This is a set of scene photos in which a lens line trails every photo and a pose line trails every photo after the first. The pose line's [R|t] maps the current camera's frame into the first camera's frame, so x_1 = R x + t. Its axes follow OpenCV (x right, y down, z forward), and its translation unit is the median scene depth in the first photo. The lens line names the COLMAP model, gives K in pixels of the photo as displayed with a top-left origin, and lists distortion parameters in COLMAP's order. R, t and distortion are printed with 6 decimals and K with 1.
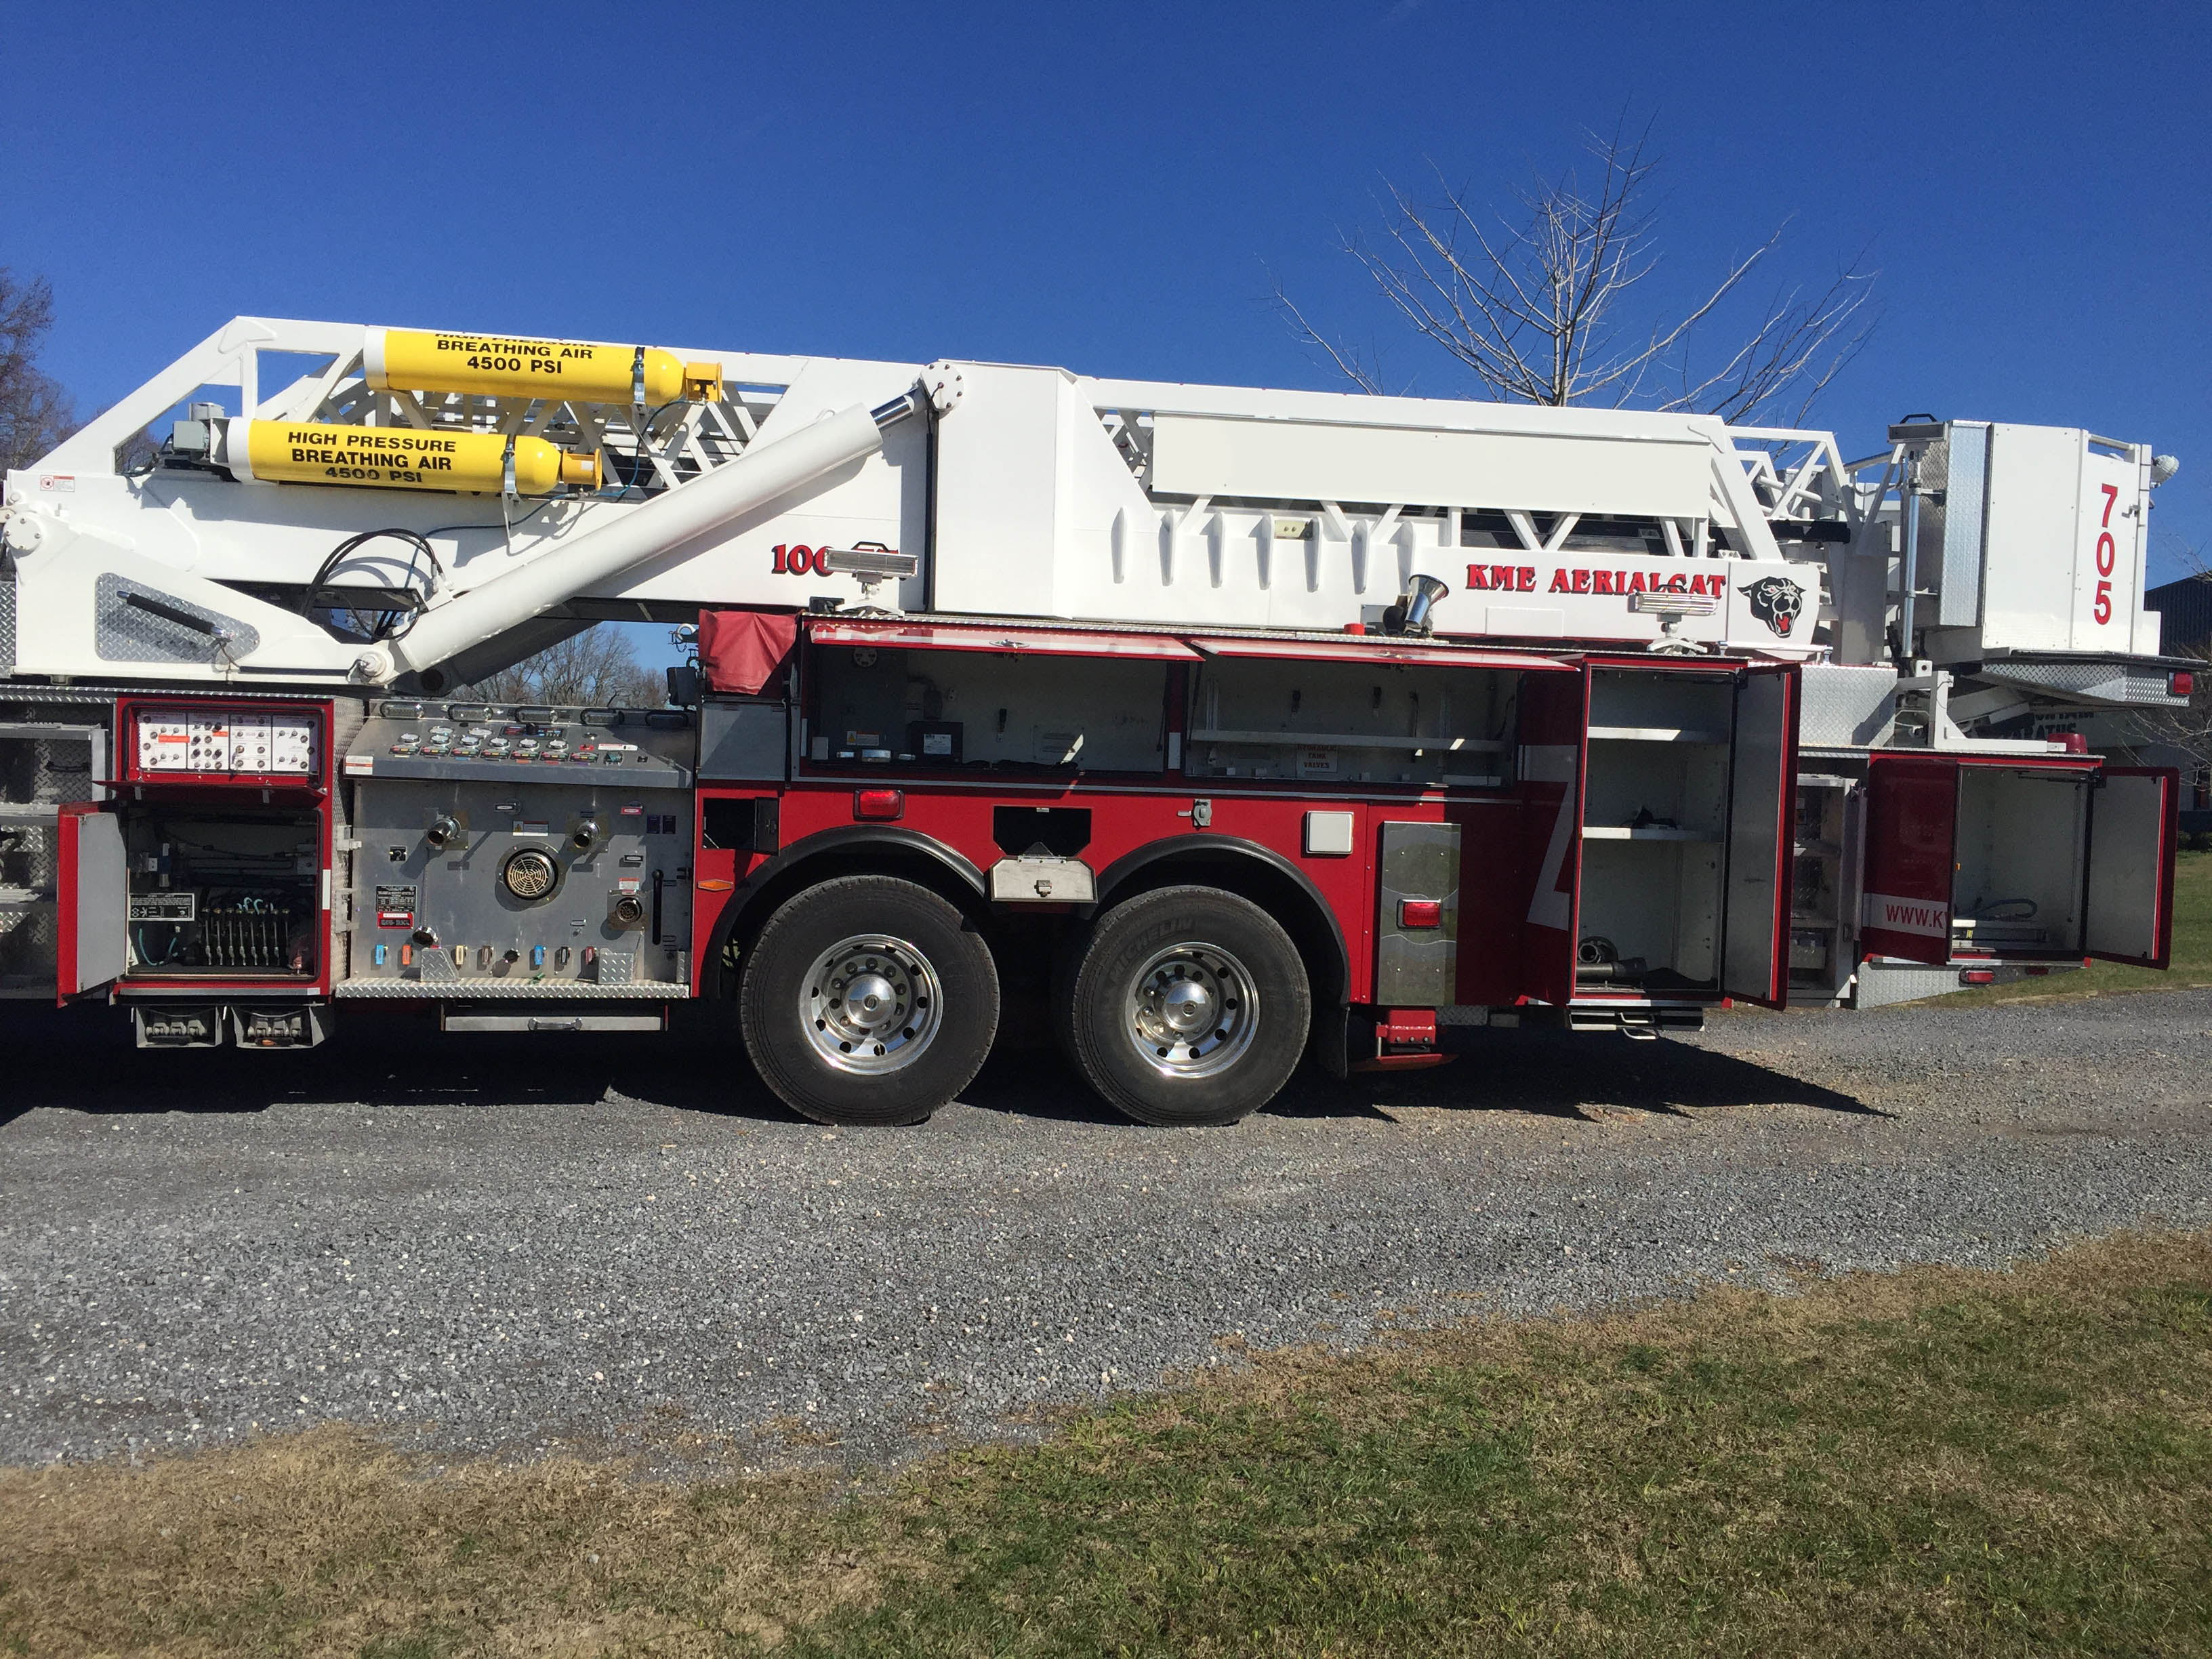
lens RADIAL K [[1797.8, 0, 1106.0], [0, 1797.8, 829.5], [0, 0, 1]] dist [0.010796, 0.005312]
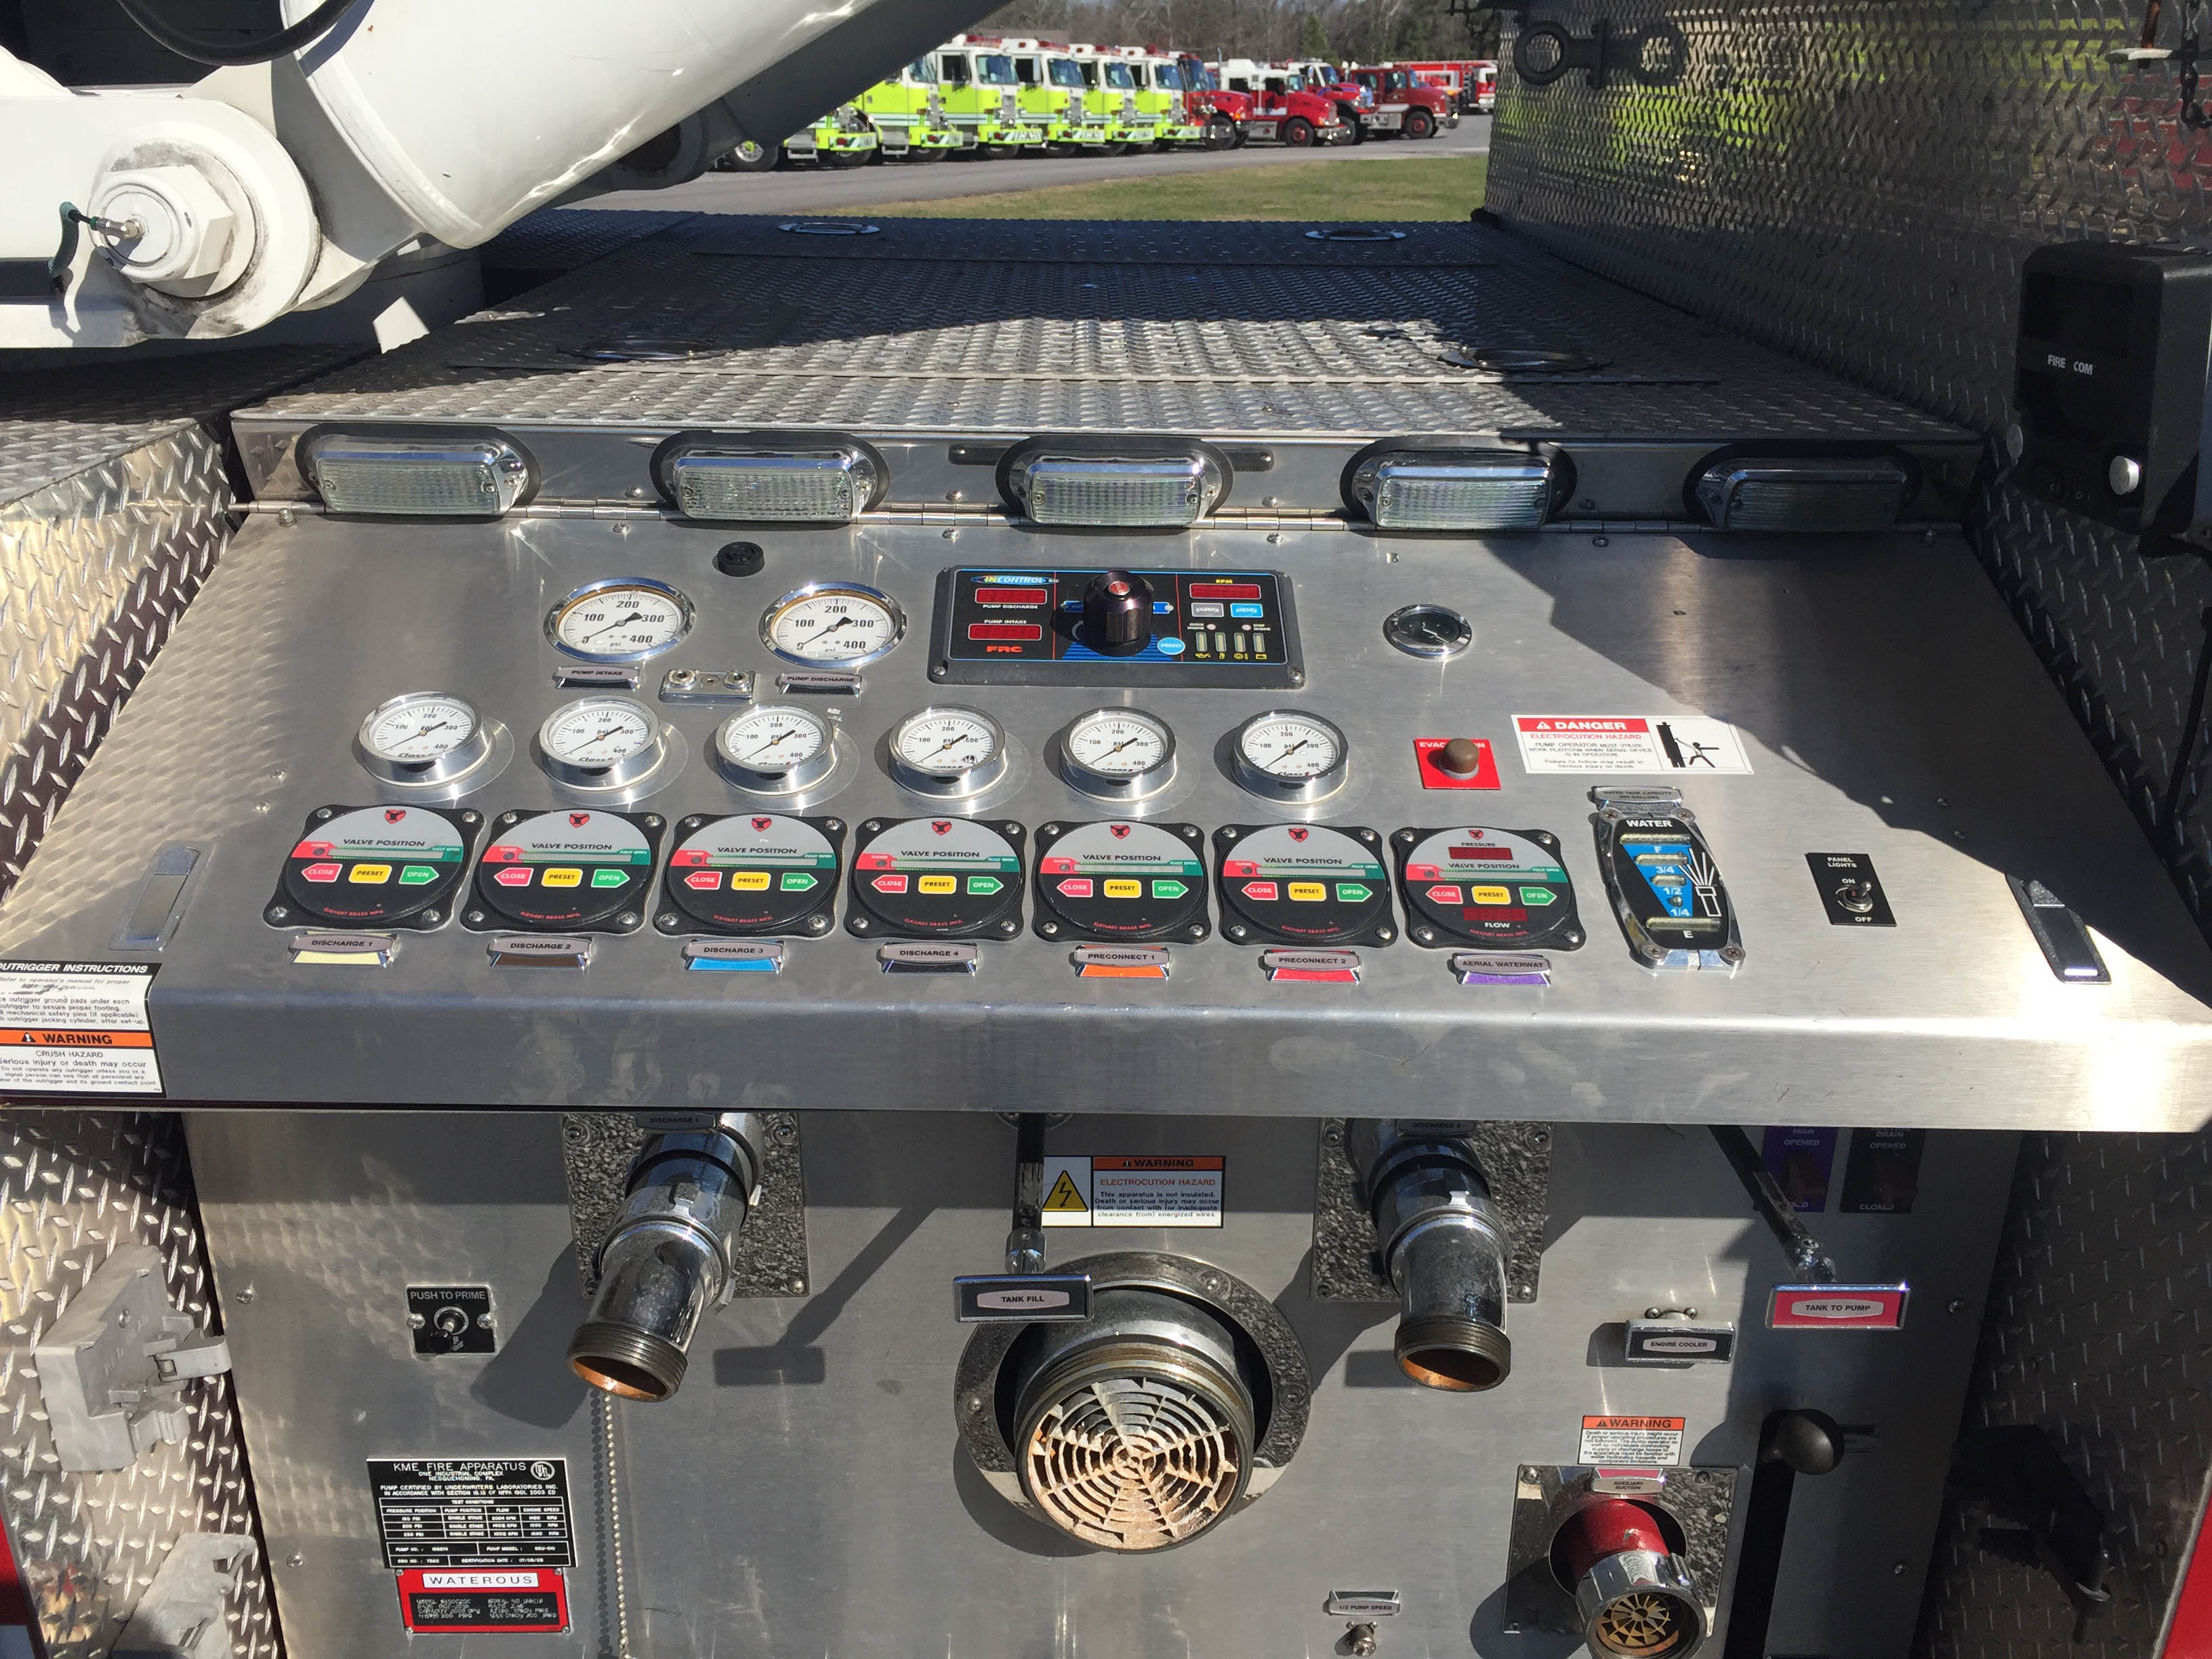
lens RADIAL K [[1797.8, 0, 1106.0], [0, 1797.8, 829.5], [0, 0, 1]] dist [0.010796, 0.005312]
pose [[0.986190, 0.046850, -0.158850, -0.295377], [0.010017, 0.940524, 0.339581, -0.095459], [0.165312, -0.336483, 0.927066, 0.844675]]
